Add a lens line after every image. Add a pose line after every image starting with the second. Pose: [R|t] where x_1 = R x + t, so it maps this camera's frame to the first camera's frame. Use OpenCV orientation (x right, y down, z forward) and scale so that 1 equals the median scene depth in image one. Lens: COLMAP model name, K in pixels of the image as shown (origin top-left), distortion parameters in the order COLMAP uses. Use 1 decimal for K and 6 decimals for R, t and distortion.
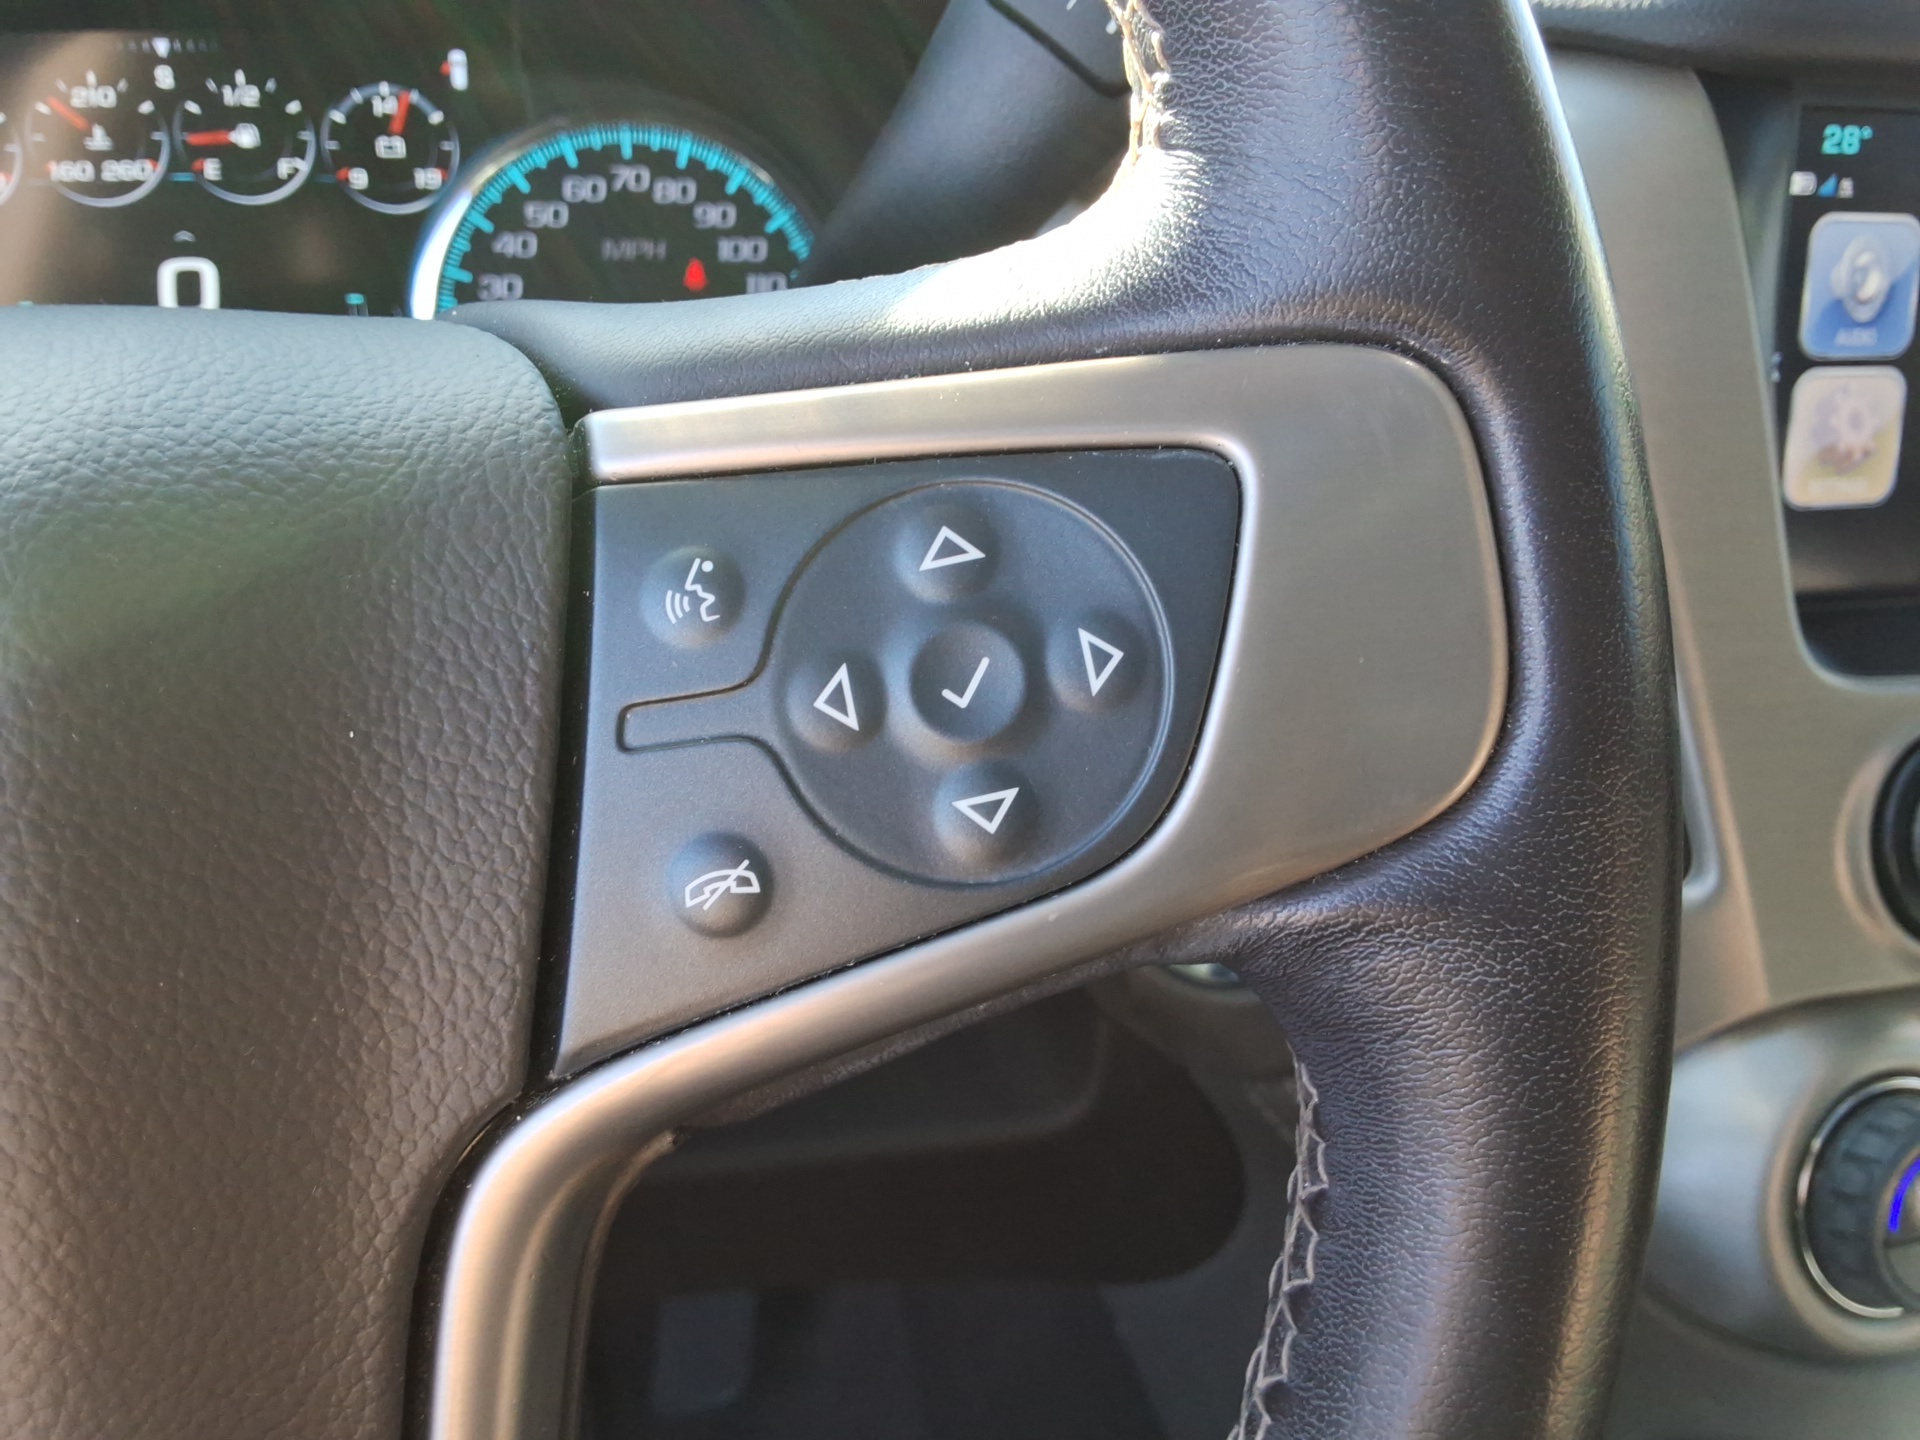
lens RADIAL K [[1568.3, 0, 960.0], [0, 1568.3, 720.0], [0, 0, 1]] dist [0.122474, -0.223666]
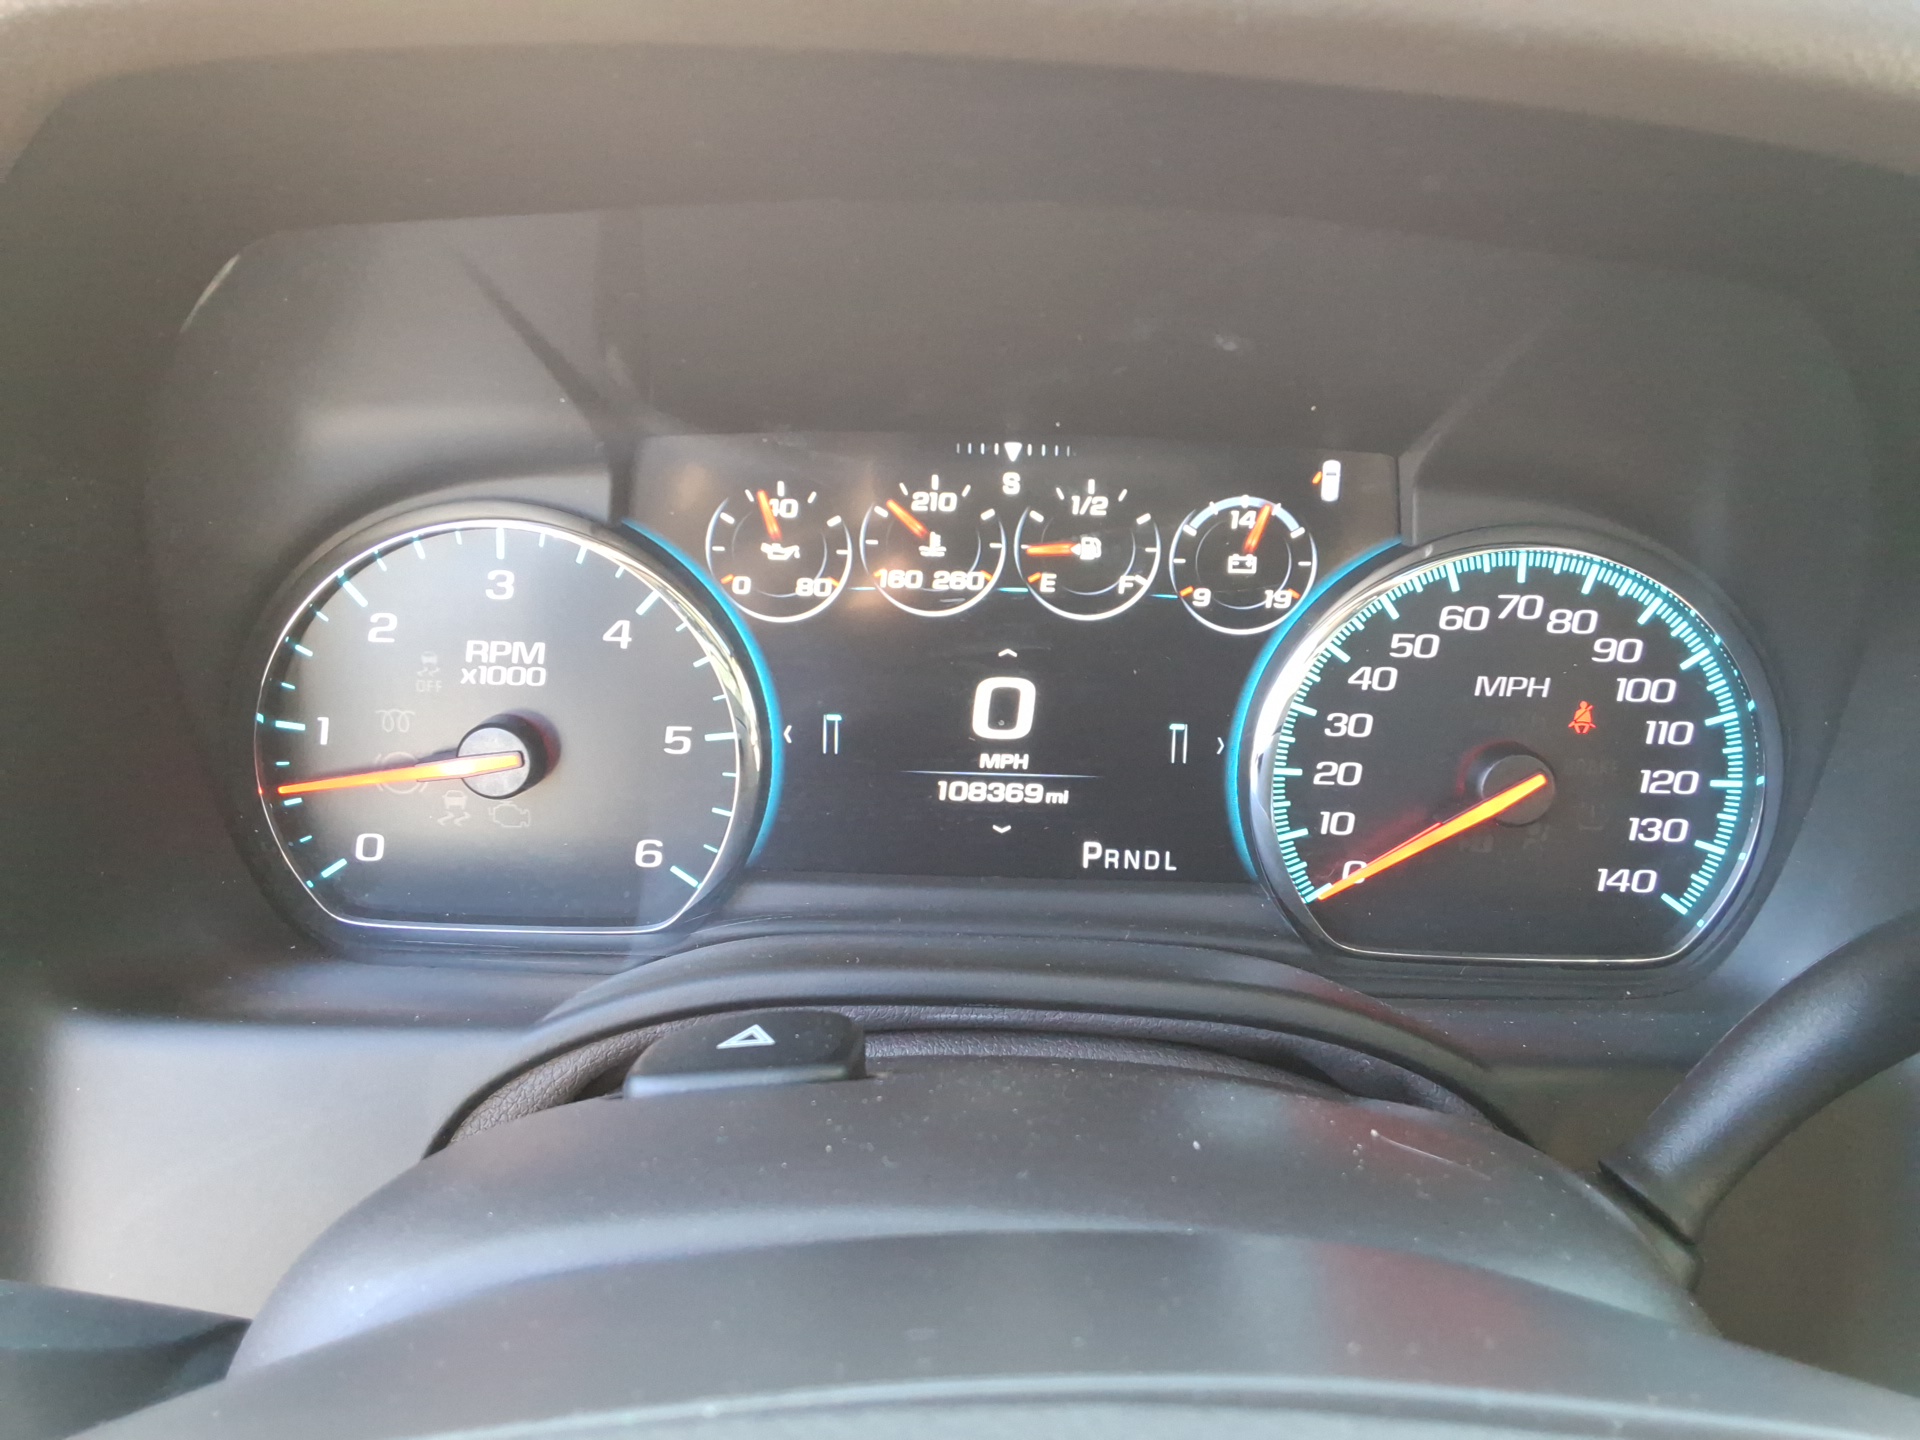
lens RADIAL K [[1536.3, 0, 971.3], [0, 1536.3, 692.2], [0, 0, 1]] dist [0.153274, -0.258789]
pose [[0.967618, 0.074450, -0.241190, -0.300150], [-0.102394, 0.989137, -0.105467, -0.190878], [0.230718, 0.126749, 0.964730, 0.163349]]
